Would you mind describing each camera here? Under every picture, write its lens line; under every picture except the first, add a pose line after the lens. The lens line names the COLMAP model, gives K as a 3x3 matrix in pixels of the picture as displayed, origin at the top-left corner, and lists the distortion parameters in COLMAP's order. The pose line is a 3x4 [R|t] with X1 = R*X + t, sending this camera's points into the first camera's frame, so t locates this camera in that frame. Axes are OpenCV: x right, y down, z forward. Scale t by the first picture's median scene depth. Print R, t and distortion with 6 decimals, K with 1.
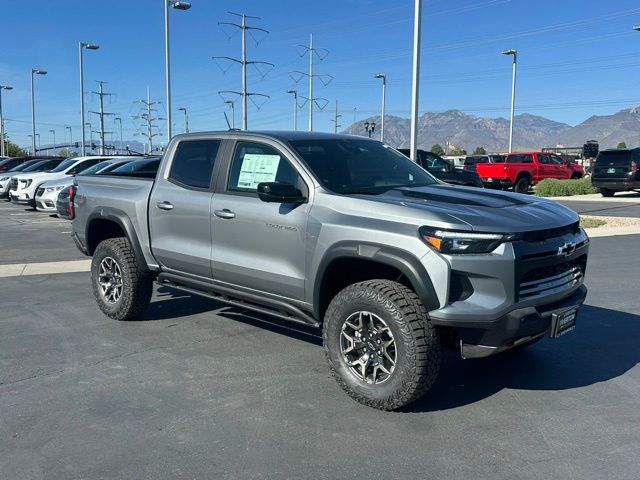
lens RADIAL K [[638.3, 0, 324.1], [0, 638.3, 236.3], [0, 0, 1]] dist [0.053544, 0.000000]
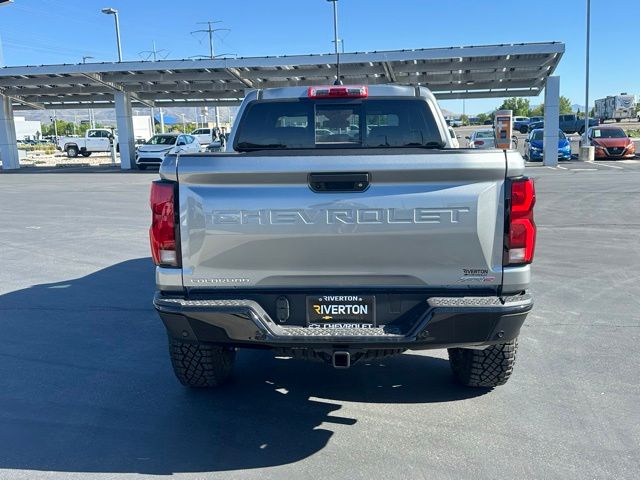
lens RADIAL K [[638.3, 0, 311.6], [0, 638.3, 237.0], [0, 0, 1]] dist [0.053544, 0.000000]
pose [[-0.661463, -0.098226, 0.743518, -0.863541], [0.116105, 0.966022, 0.230912, -0.216825], [-0.740936, 0.239066, -0.627583, 1.947712]]
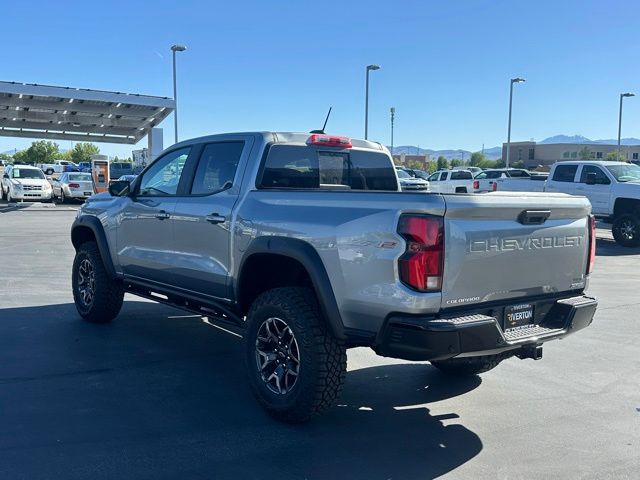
lens RADIAL K [[638.3, 0, 319.7], [0, 638.3, 235.9], [0, 0, 1]] dist [0.053544, 0.000000]
pose [[-0.992073, -0.034341, 0.120881, -0.310654], [-0.009264, 0.979305, 0.202176, -0.258272], [-0.125323, 0.199454, -0.971860, 2.324653]]
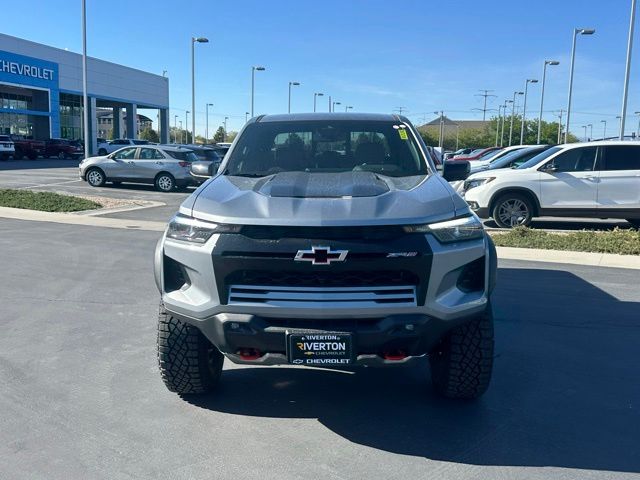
lens RADIAL K [[638.3, 0, 316.0], [0, 638.3, 233.7], [0, 0, 1]] dist [0.053544, 0.000000]
pose [[0.661489, 0.104401, -0.742653, 0.791312], [-0.096817, 0.993864, 0.053480, -0.038758], [0.743679, 0.036525, 0.667538, 0.406785]]
